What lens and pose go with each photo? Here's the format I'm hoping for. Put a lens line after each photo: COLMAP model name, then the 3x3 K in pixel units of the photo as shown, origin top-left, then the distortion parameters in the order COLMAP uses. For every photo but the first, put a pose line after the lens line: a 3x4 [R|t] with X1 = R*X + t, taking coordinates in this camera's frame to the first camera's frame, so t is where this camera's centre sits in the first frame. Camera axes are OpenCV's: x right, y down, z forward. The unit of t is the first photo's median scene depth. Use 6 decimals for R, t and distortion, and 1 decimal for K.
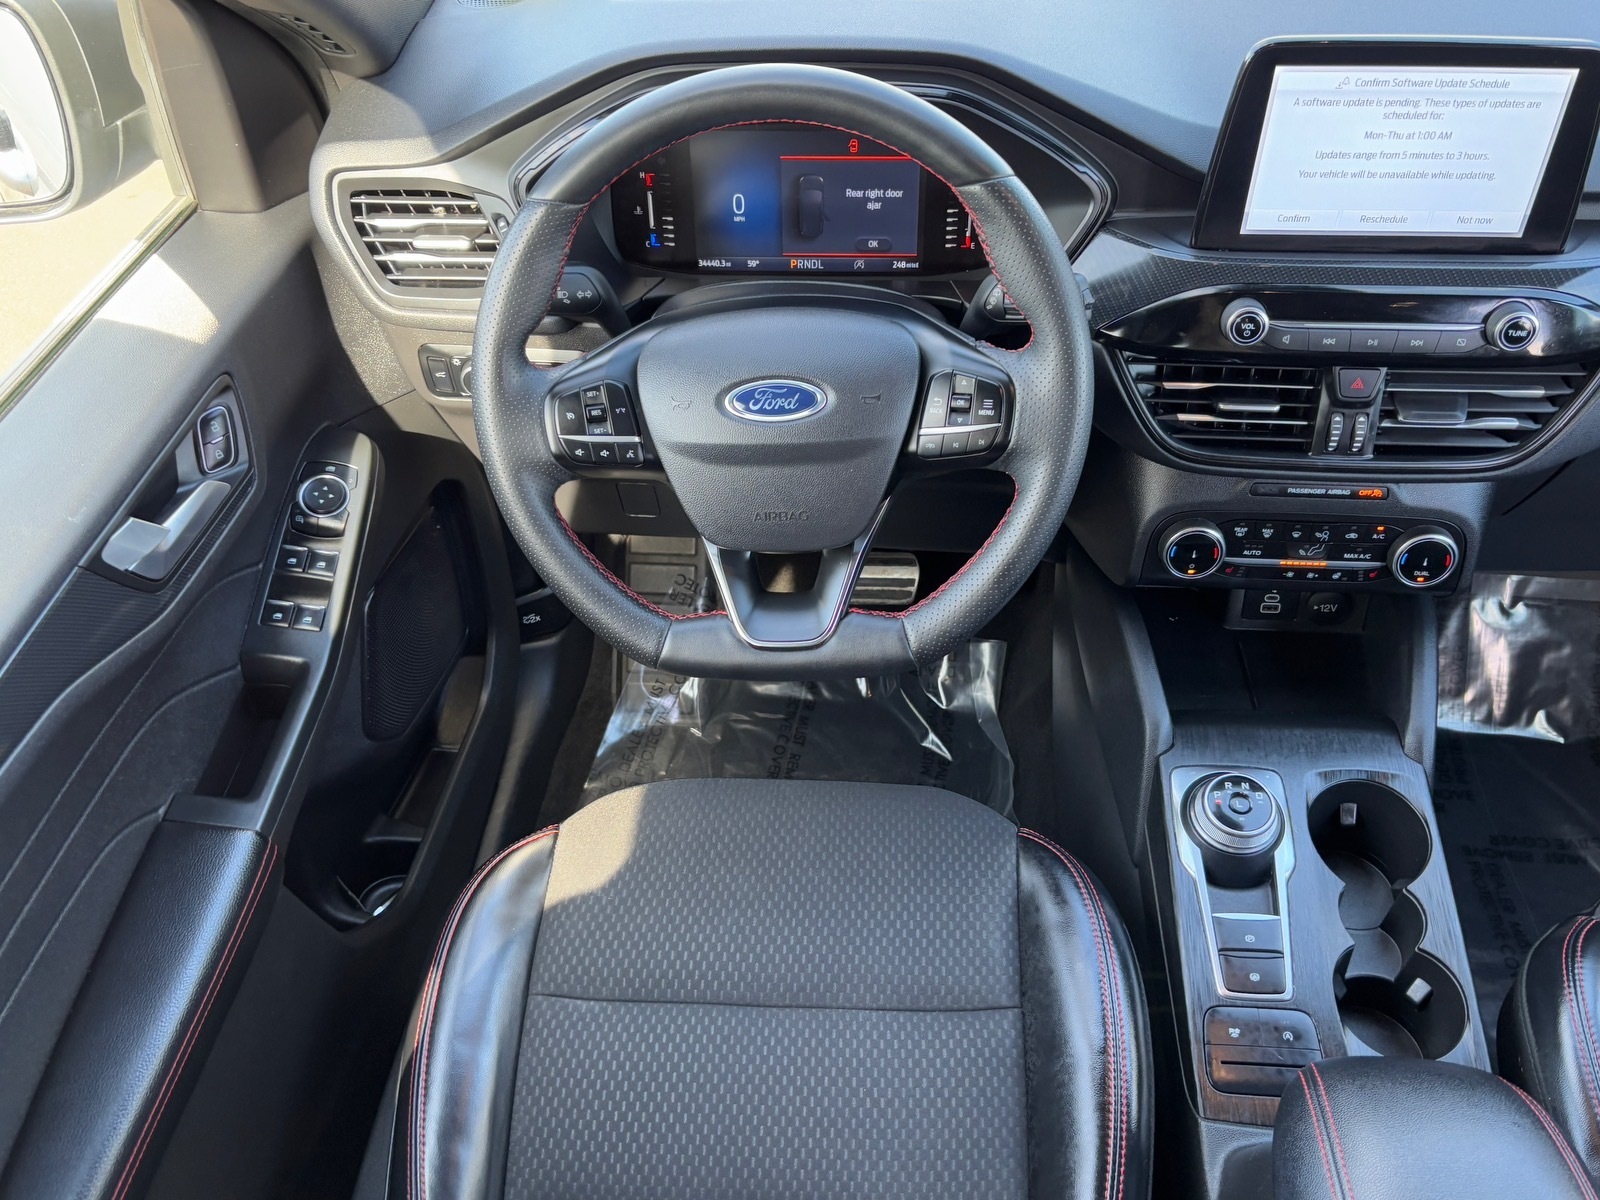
lens RADIAL K [[1308.3, 0, 792.9], [0, 1308.3, 614.3], [0, 0, 1]] dist [0.025206, -0.037715]
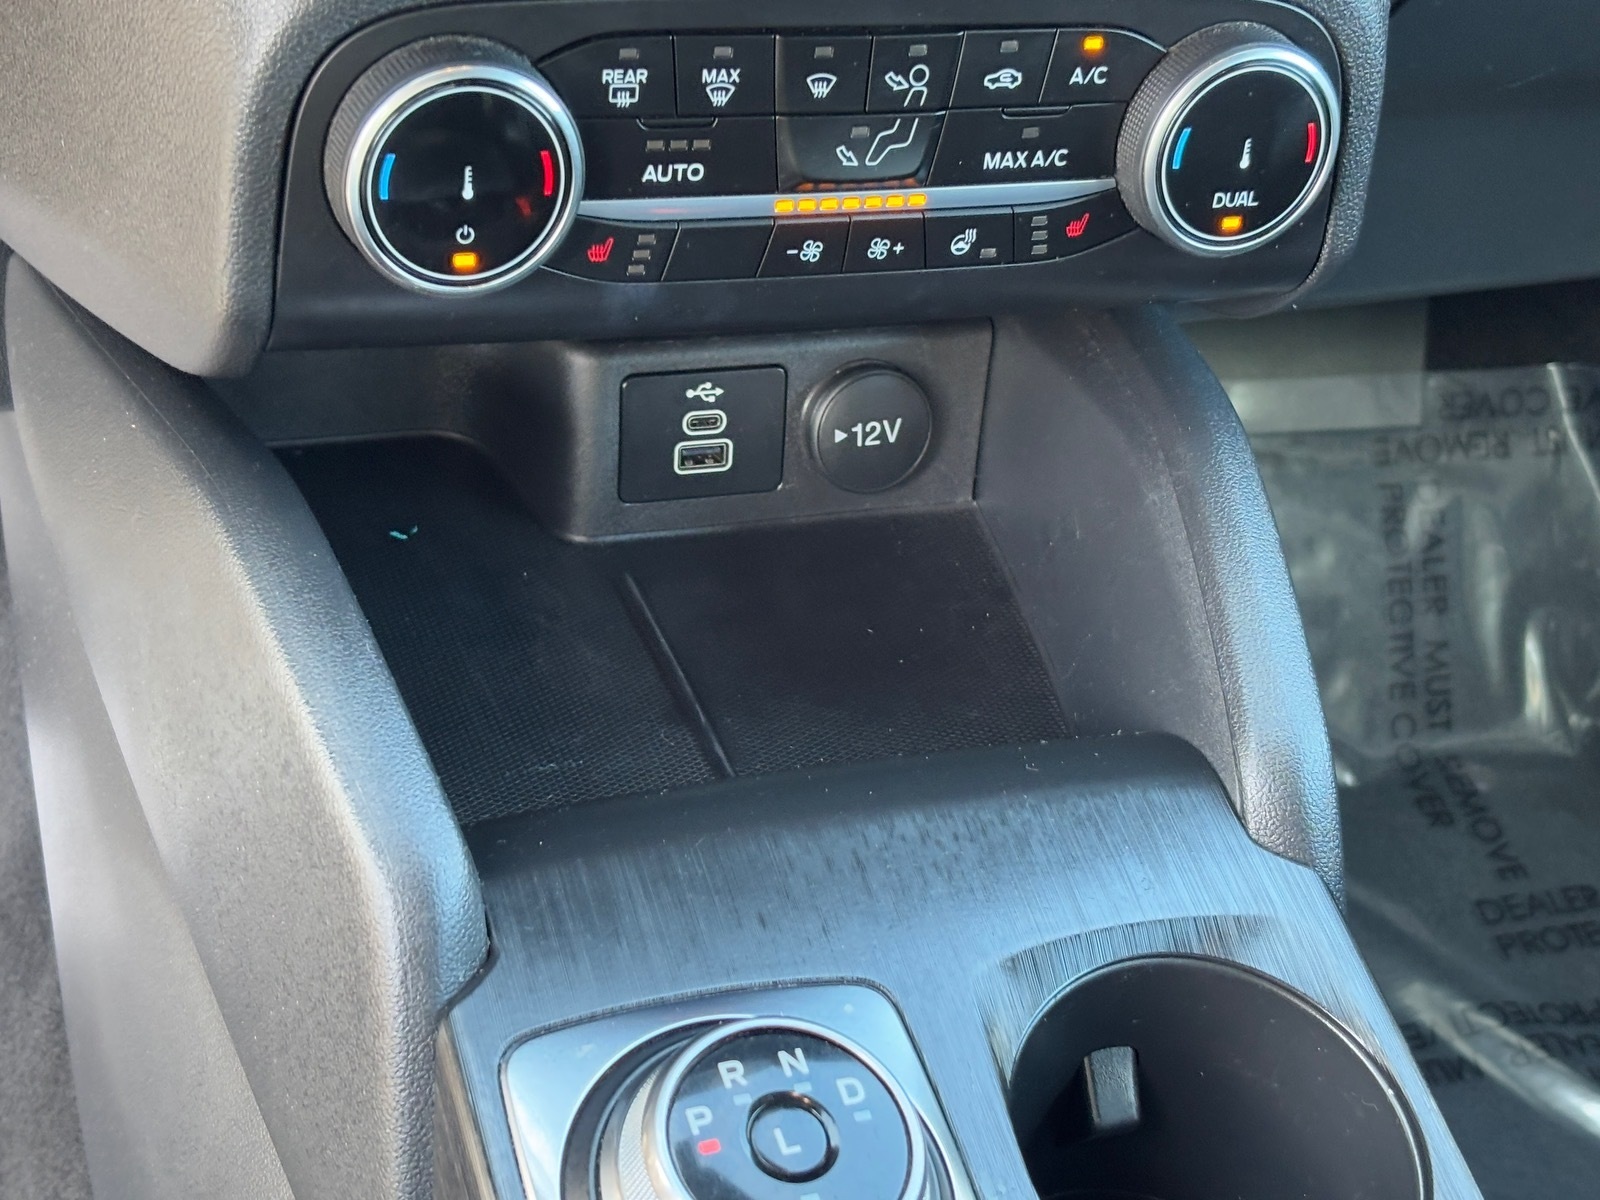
lens RADIAL K [[2637.7, 0, 773.2], [0, 2637.7, 640.8], [0, 0, 1]] dist [0.204041, 0.000000]
pose [[0.895705, -0.127279, 0.426044, 0.139920], [0.144017, 0.989549, -0.007154, 0.056096], [-0.420681, 0.067765, 0.904674, 0.558451]]
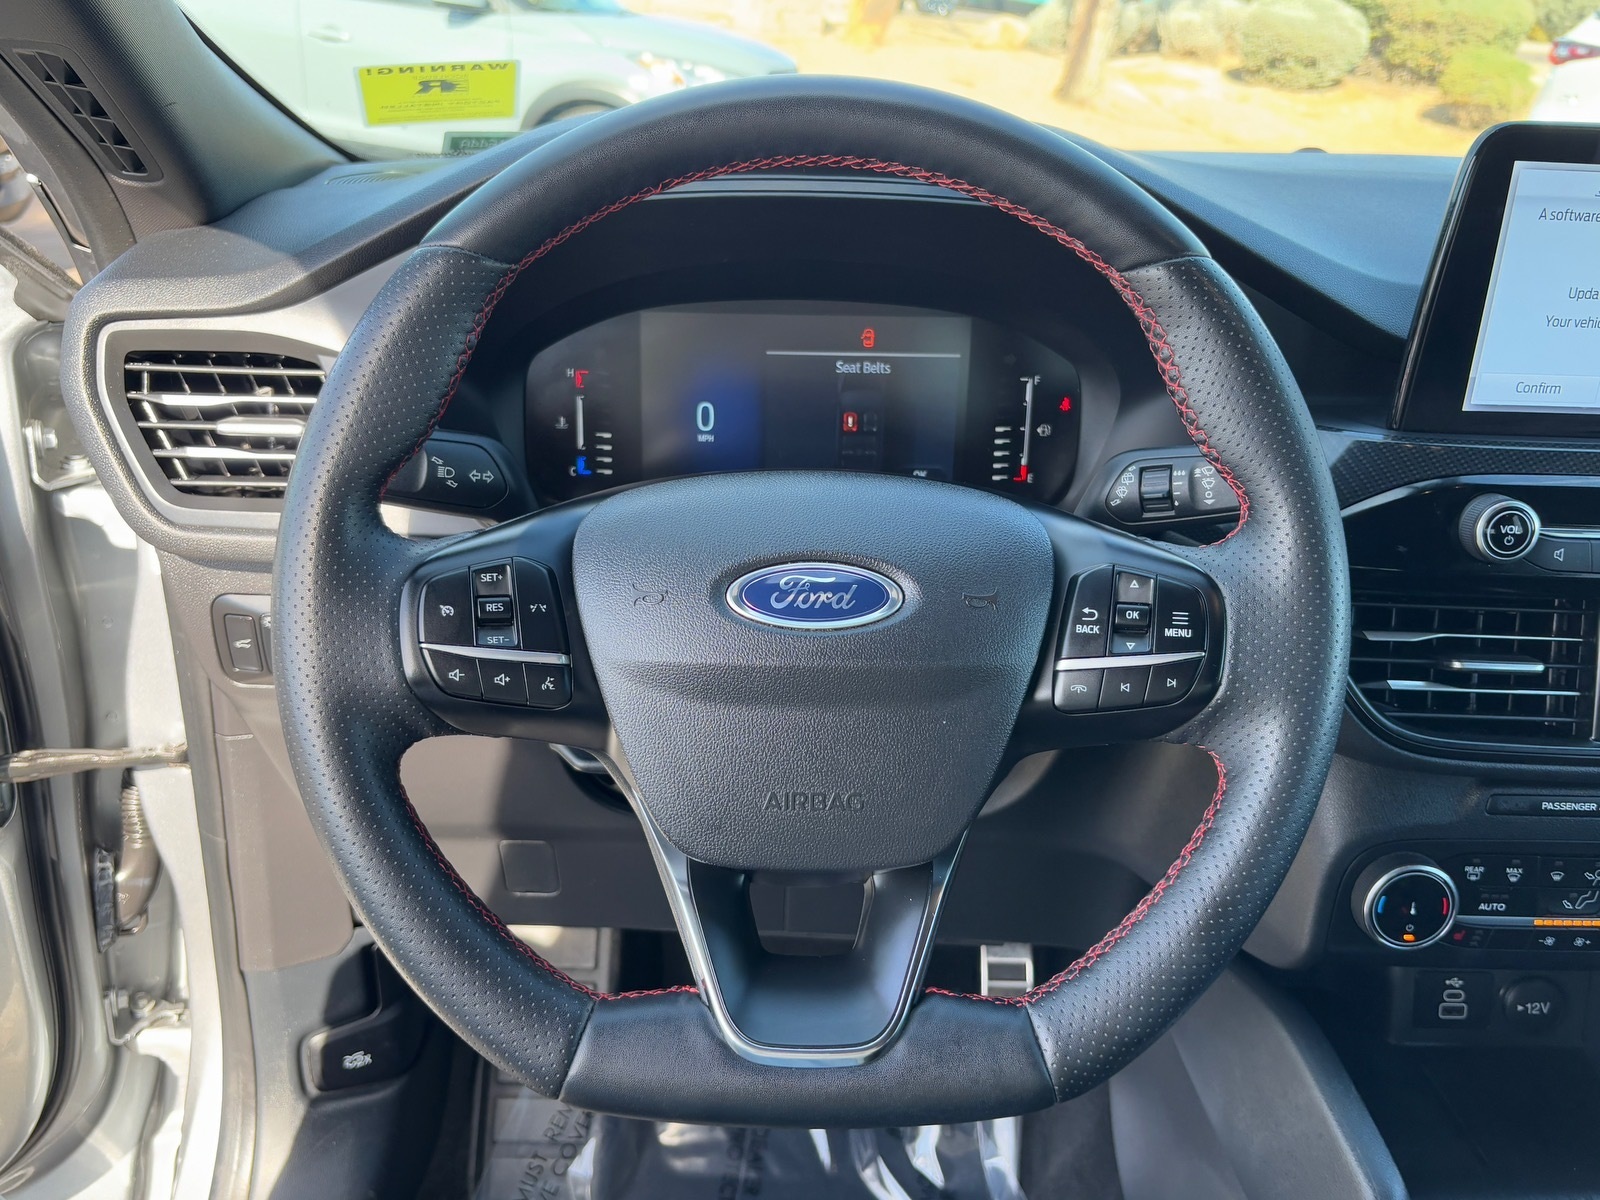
lens RADIAL K [[1308.3, 0, 796.5], [0, 1308.3, 623.4], [0, 0, 1]] dist [0.025206, -0.037715]
pose [[0.994971, 0.013658, 0.099226, -0.066846], [0.020332, 0.942495, -0.333602, 0.033860], [-0.098077, 0.333942, 0.937477, 0.401485]]
